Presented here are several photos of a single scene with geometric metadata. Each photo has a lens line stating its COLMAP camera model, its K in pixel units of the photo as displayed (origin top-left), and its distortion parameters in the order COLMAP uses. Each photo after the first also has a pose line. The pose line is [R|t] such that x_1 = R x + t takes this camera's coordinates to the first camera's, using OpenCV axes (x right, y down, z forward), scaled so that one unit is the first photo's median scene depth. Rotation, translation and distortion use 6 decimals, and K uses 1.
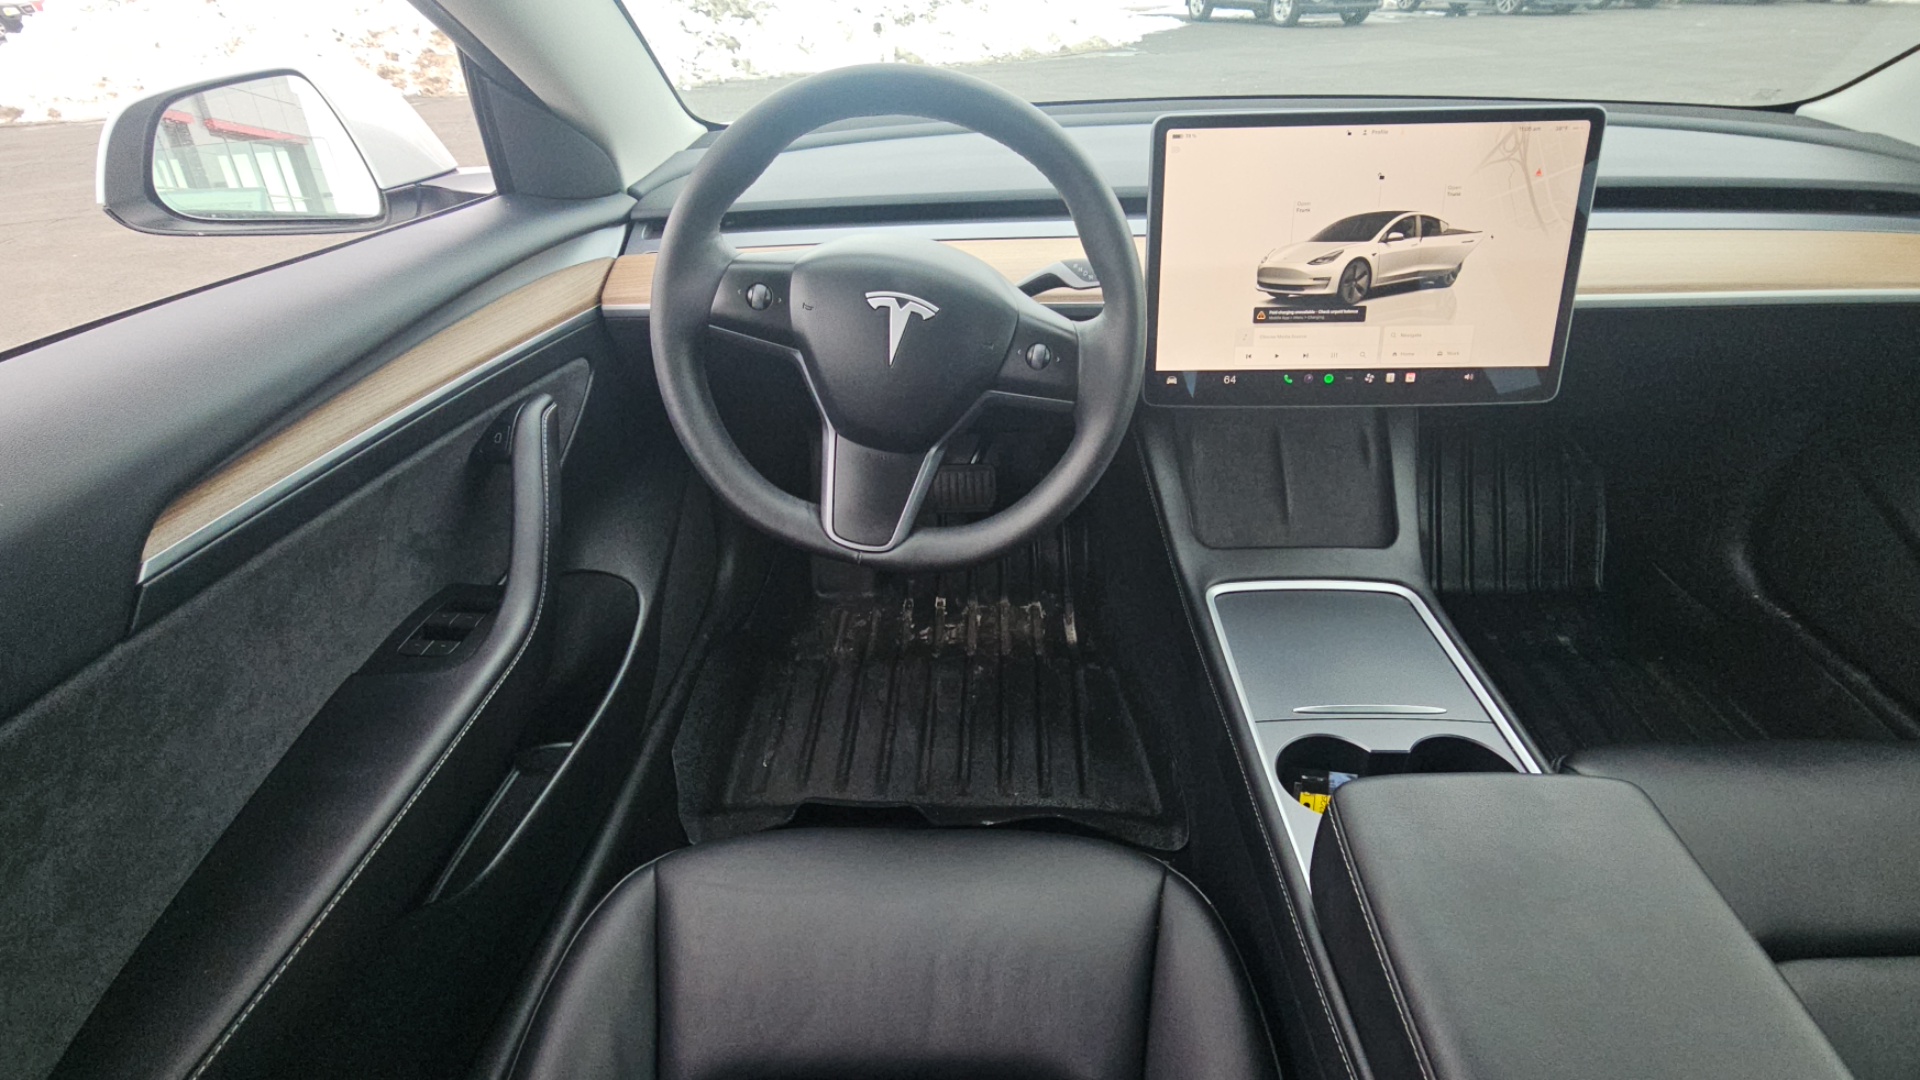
lens RADIAL K [[858.5, 0, 979.8], [0, 858.5, 544.4], [0, 0, 1]] dist [0.009514, -0.007334]
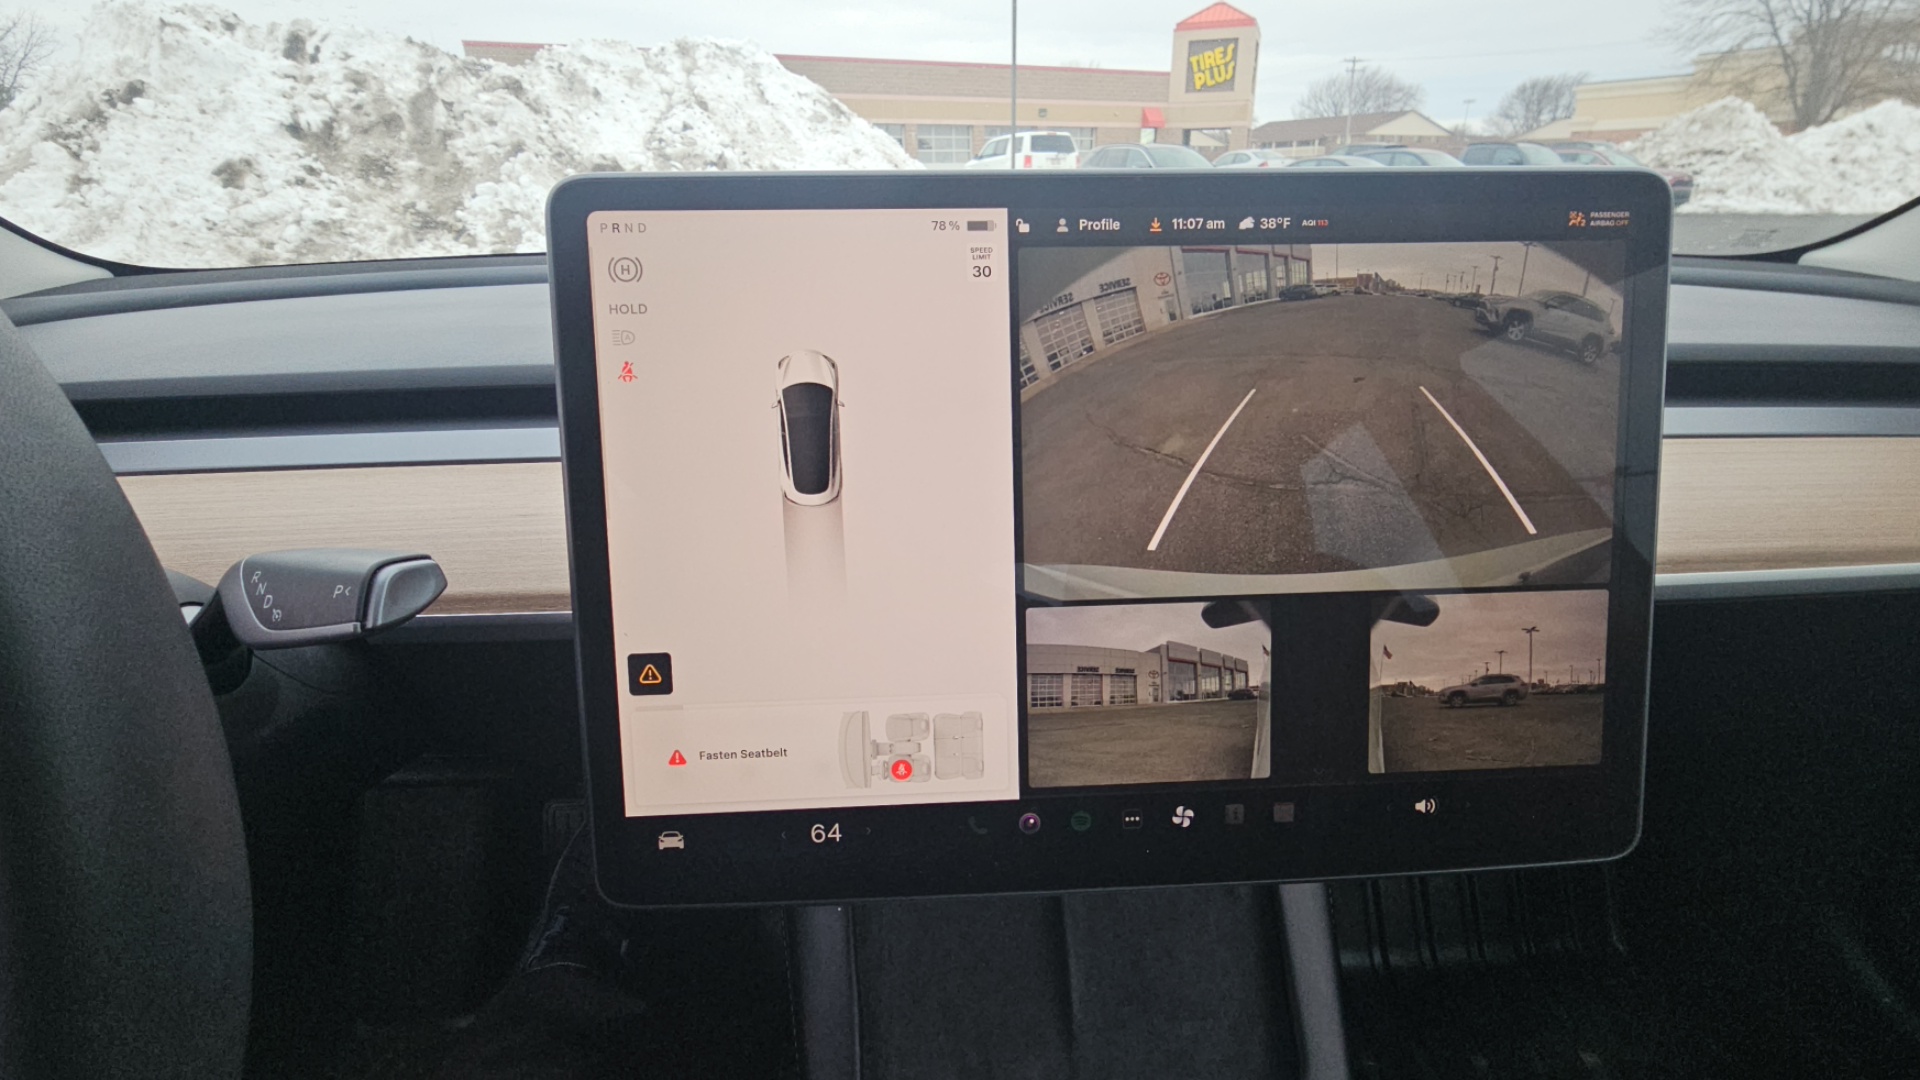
lens RADIAL K [[858.5, 0, 978.1], [0, 858.5, 545.1], [0, 0, 1]] dist [0.009514, -0.007334]
pose [[0.996274, -0.019911, 0.083914, 0.321576], [0.035608, 0.981147, -0.189953, -0.237291], [-0.078549, 0.192234, 0.978200, 0.585367]]
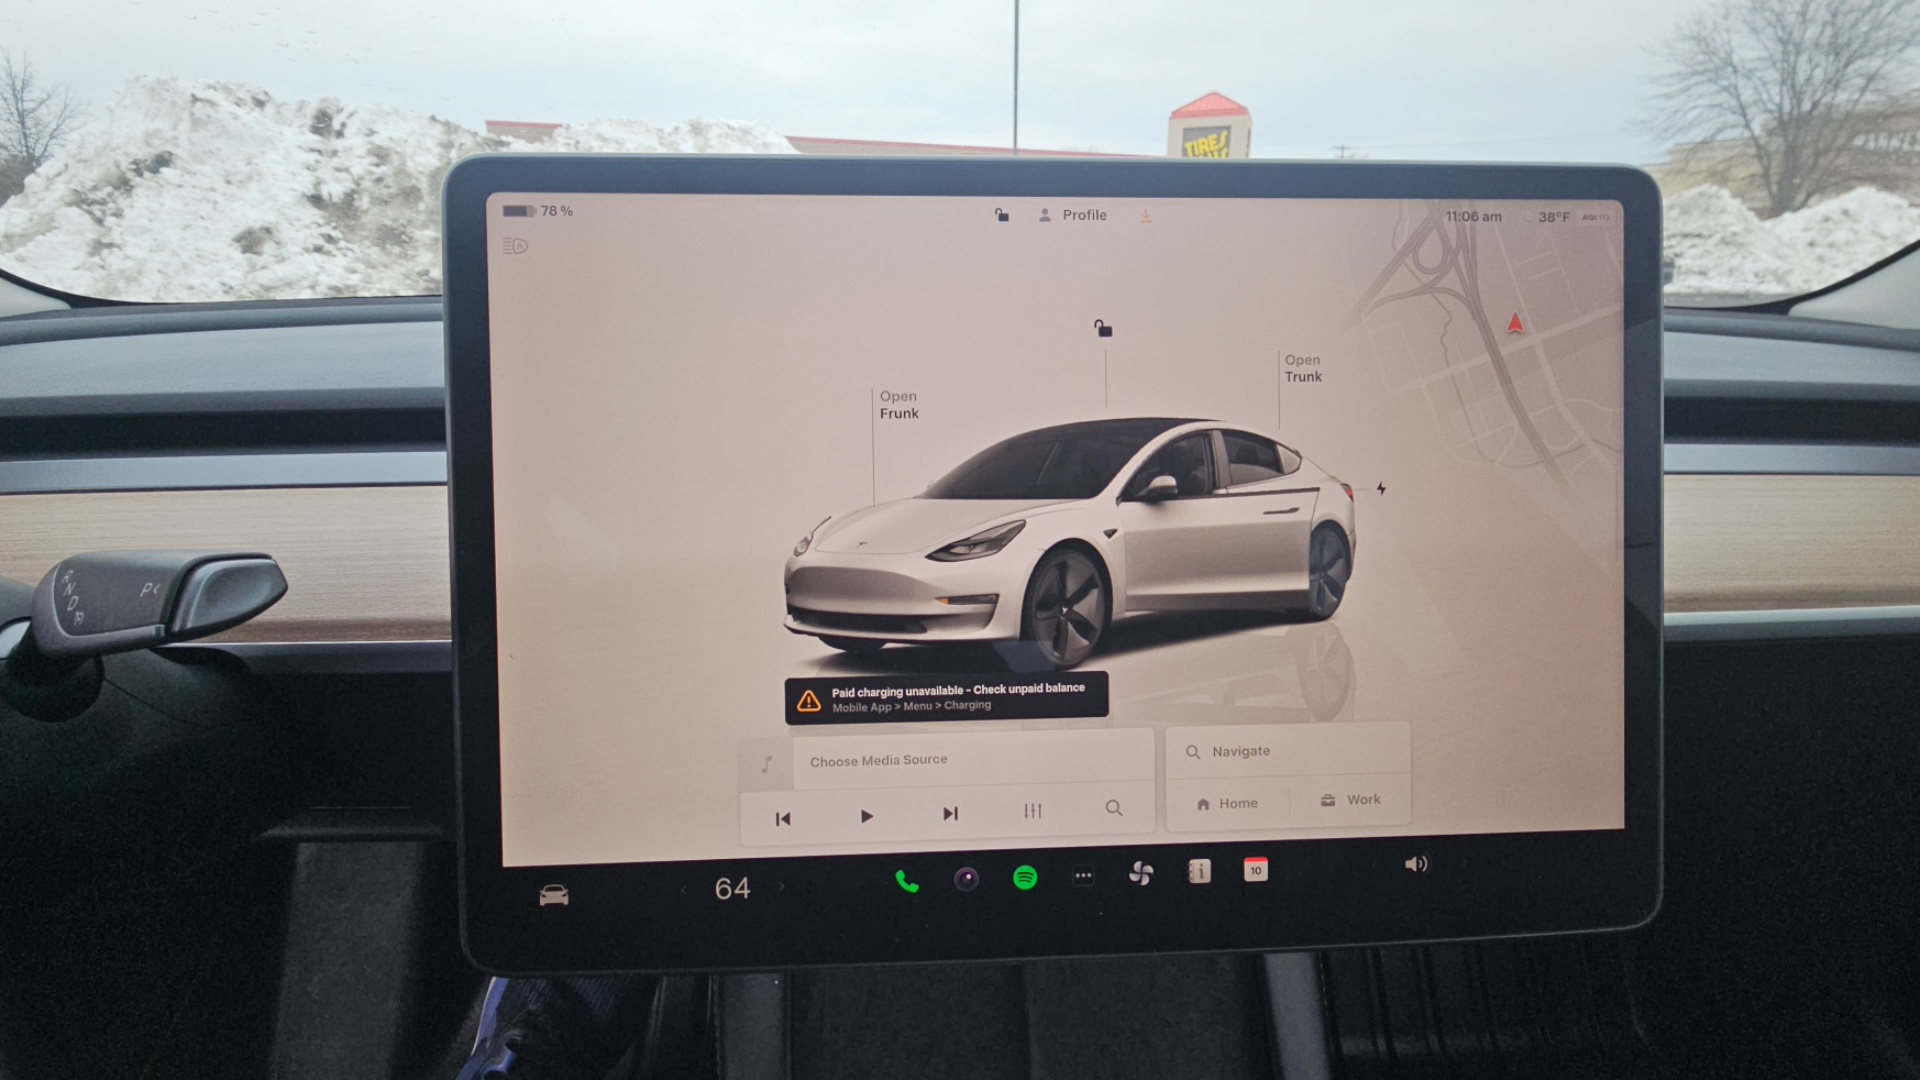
lens RADIAL K [[858.5, 0, 978.8], [0, 858.5, 546.3], [0, 0, 1]] dist [0.009514, -0.007334]
pose [[0.996271, -0.004103, 0.086186, 0.350123], [0.026814, 0.964134, -0.264060, -0.224479], [-0.082012, 0.265386, 0.960648, 0.623798]]
